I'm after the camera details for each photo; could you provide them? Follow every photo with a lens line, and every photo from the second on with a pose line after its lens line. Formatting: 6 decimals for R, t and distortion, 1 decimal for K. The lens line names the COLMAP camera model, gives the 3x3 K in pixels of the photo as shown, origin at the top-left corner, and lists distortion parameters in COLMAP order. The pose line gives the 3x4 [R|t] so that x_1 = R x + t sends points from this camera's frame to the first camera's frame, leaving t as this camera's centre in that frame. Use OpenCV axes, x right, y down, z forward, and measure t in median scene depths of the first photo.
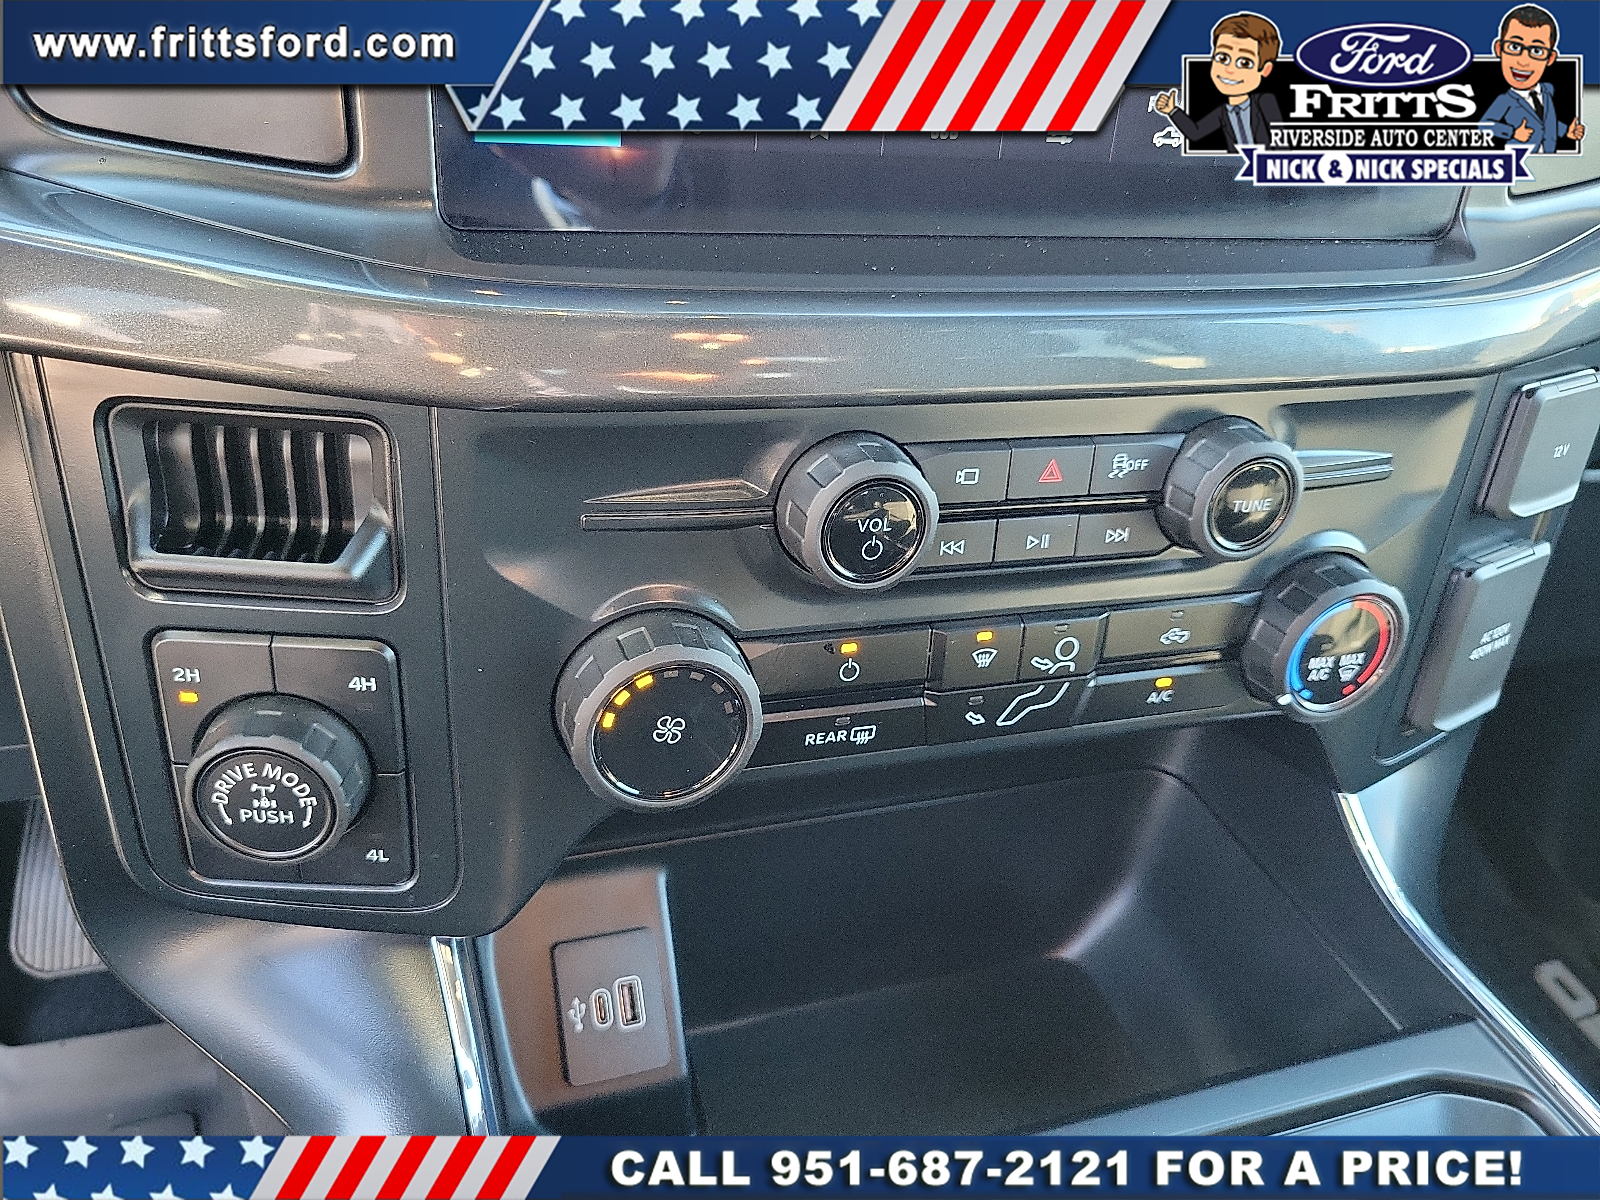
lens RADIAL K [[1228.8, 0, 796.4], [0, 1228.8, 607.1], [0, 0, 1]] dist [0.027224, -0.007975]
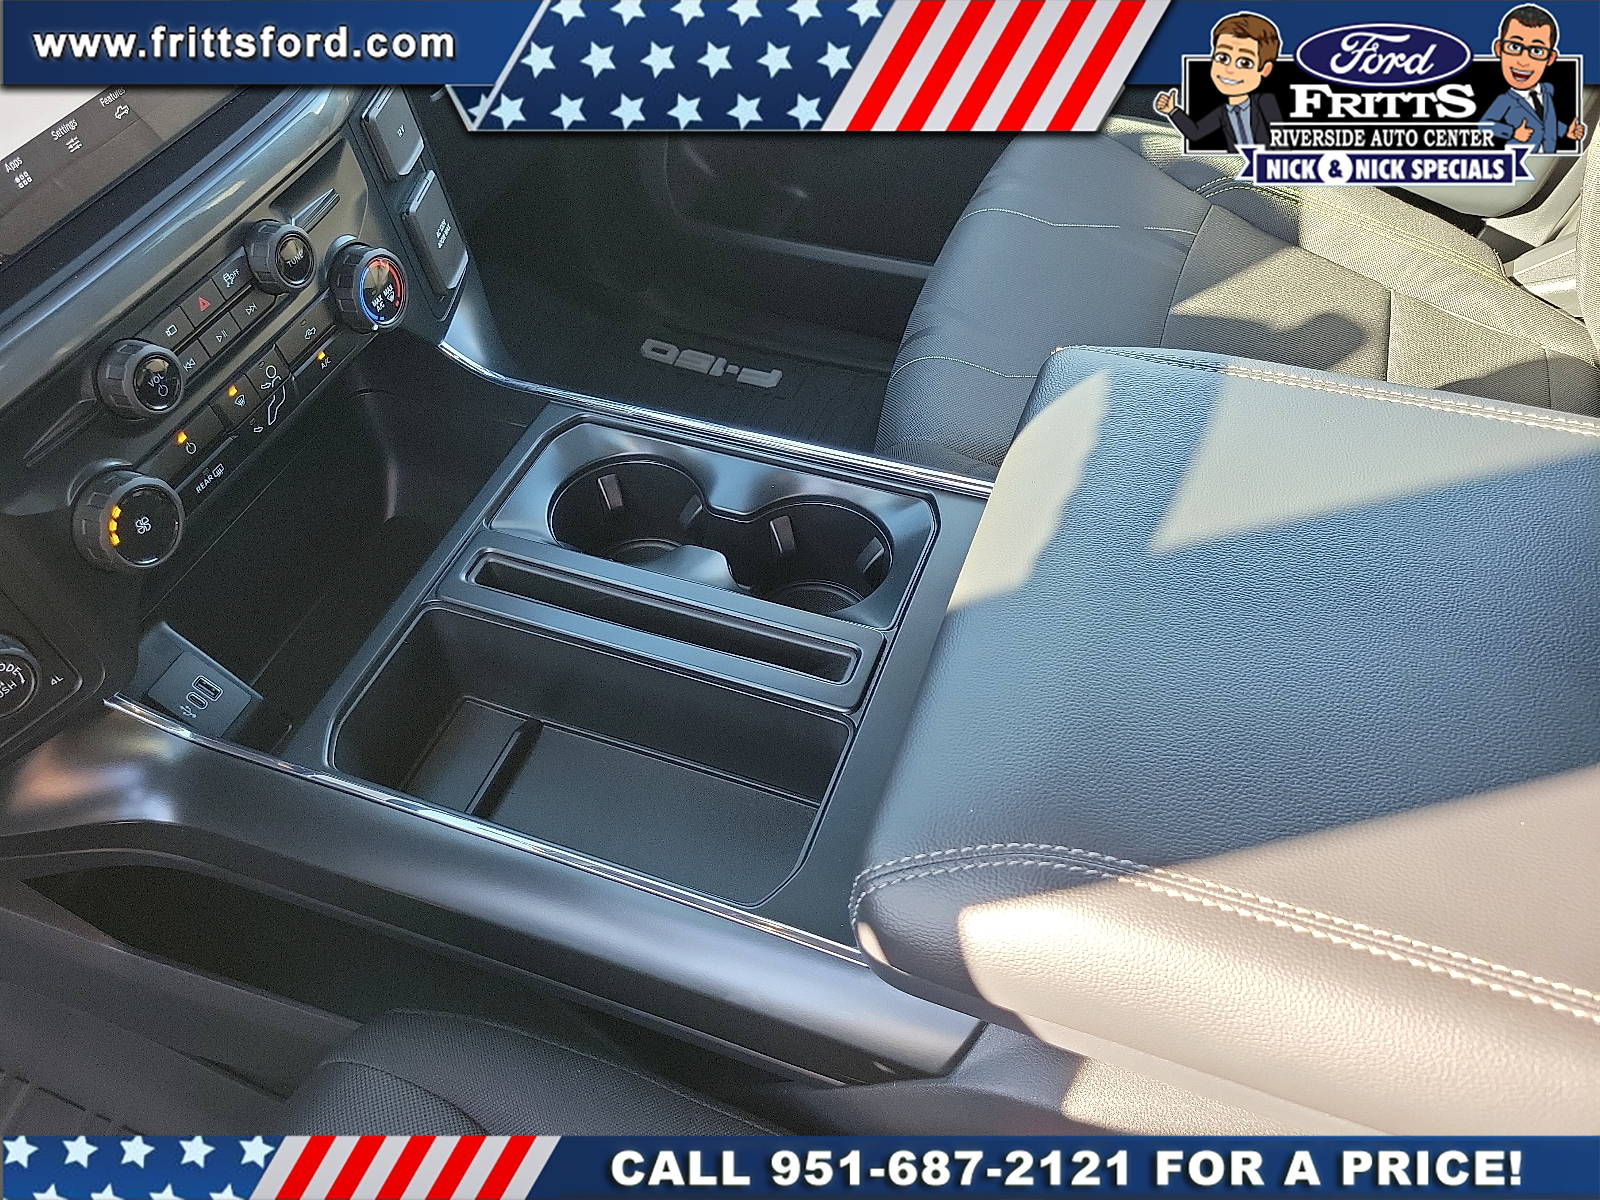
lens RADIAL K [[1228.8, 0, 793.2], [0, 1228.8, 611.3], [0, 0, 1]] dist [0.027224, -0.007975]
pose [[0.634779, -0.667988, 0.388392, -0.271407], [0.511106, 0.739958, 0.437302, -0.119628], [-0.579506, -0.079080, 0.811122, -1.110339]]
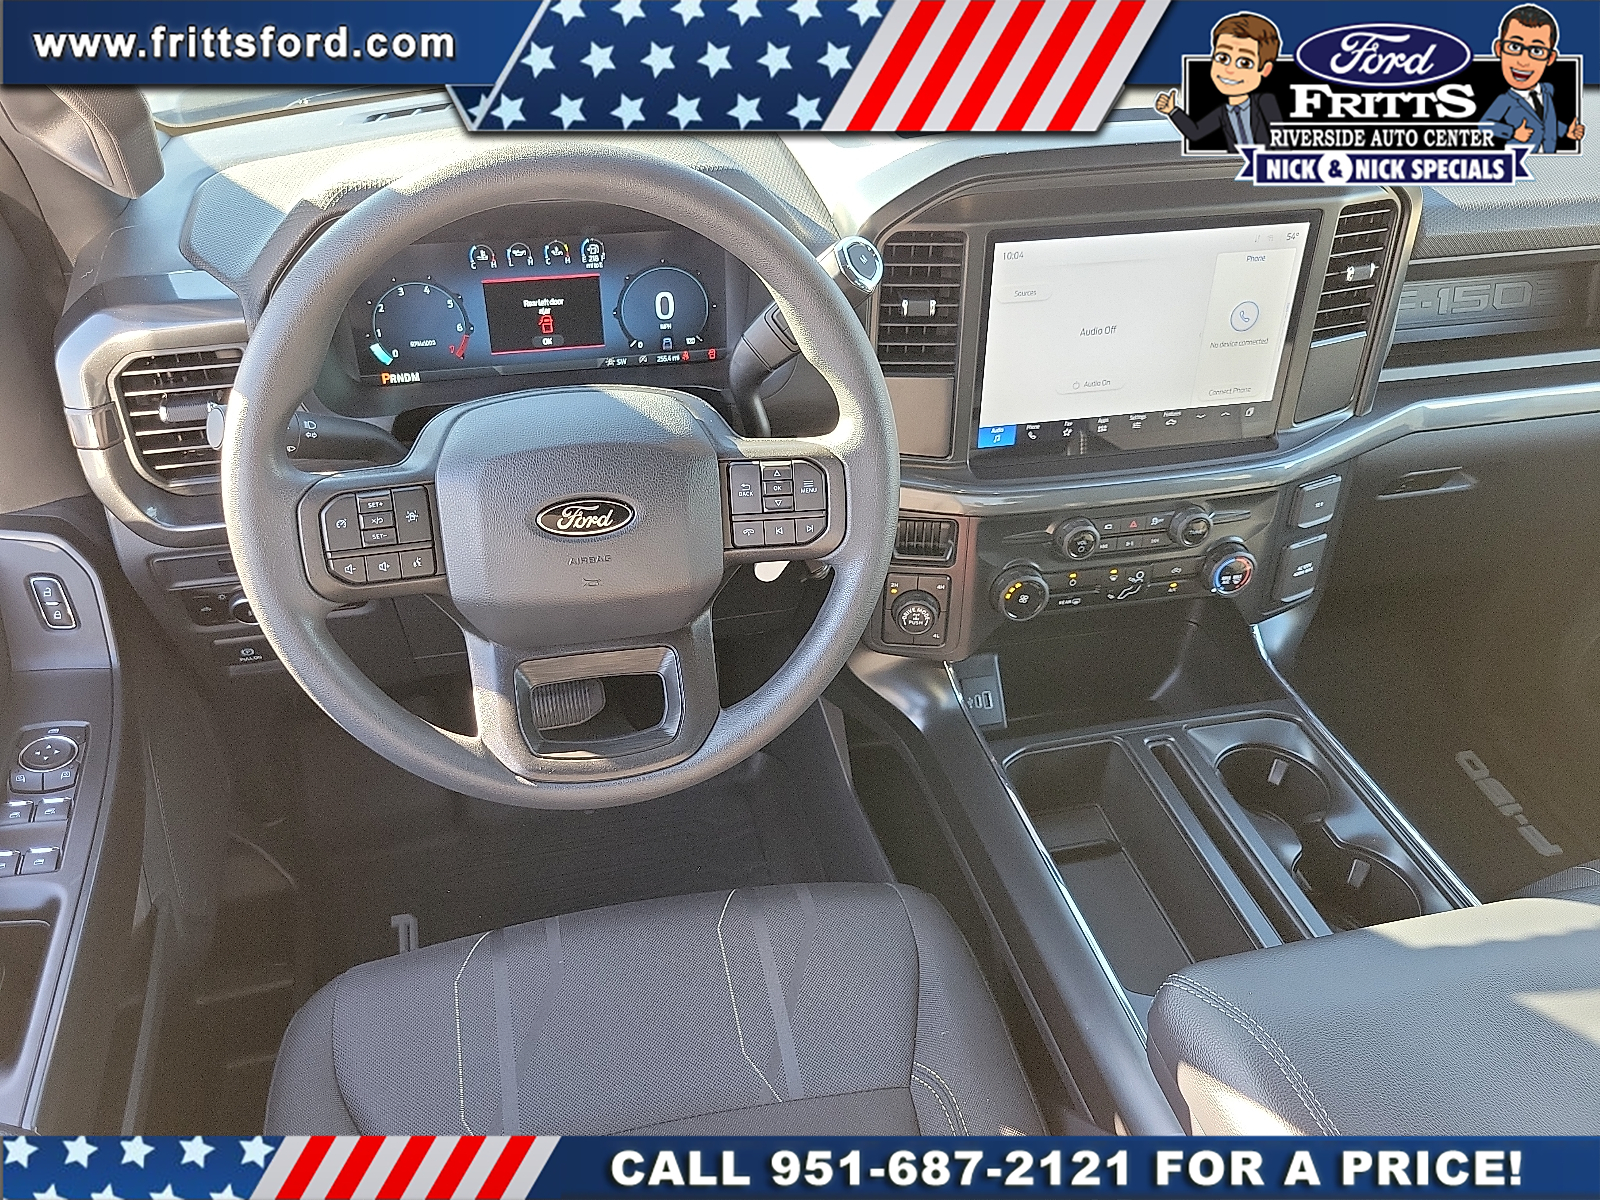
lens RADIAL K [[1228.8, 0, 788.2], [0, 1228.8, 590.4], [0, 0, 1]] dist [0.027224, -0.007975]
pose [[0.991969, -0.008660, -0.126184, -0.296322], [0.015466, 0.998472, 0.053057, -0.114103], [0.125532, -0.054583, 0.990587, -2.376168]]
